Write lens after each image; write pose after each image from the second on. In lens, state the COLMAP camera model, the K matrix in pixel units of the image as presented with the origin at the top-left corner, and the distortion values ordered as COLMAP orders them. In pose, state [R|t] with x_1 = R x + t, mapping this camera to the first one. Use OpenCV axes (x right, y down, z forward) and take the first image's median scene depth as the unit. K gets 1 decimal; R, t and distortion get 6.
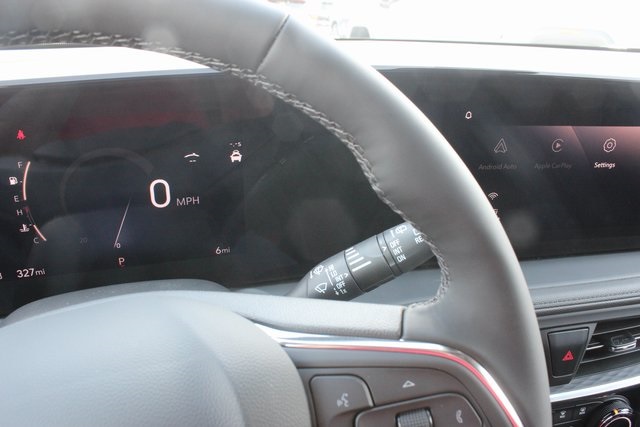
lens RADIAL K [[528.0, 0, 320.0], [0, 528.0, 213.5], [0, 0, 1]] dist [-0.178609, 0.159024]
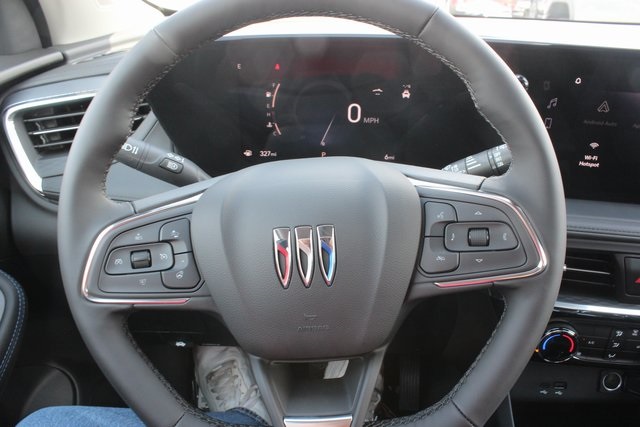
lens RADIAL K [[528.0, 0, 320.0], [0, 528.0, 213.5], [0, 0, 1]] dist [-0.178609, 0.159024]
pose [[0.939521, 0.145634, -0.309985, 0.183726], [-0.128334, 0.988845, 0.075604, 0.224562], [0.317538, -0.031250, 0.947731, -0.770584]]
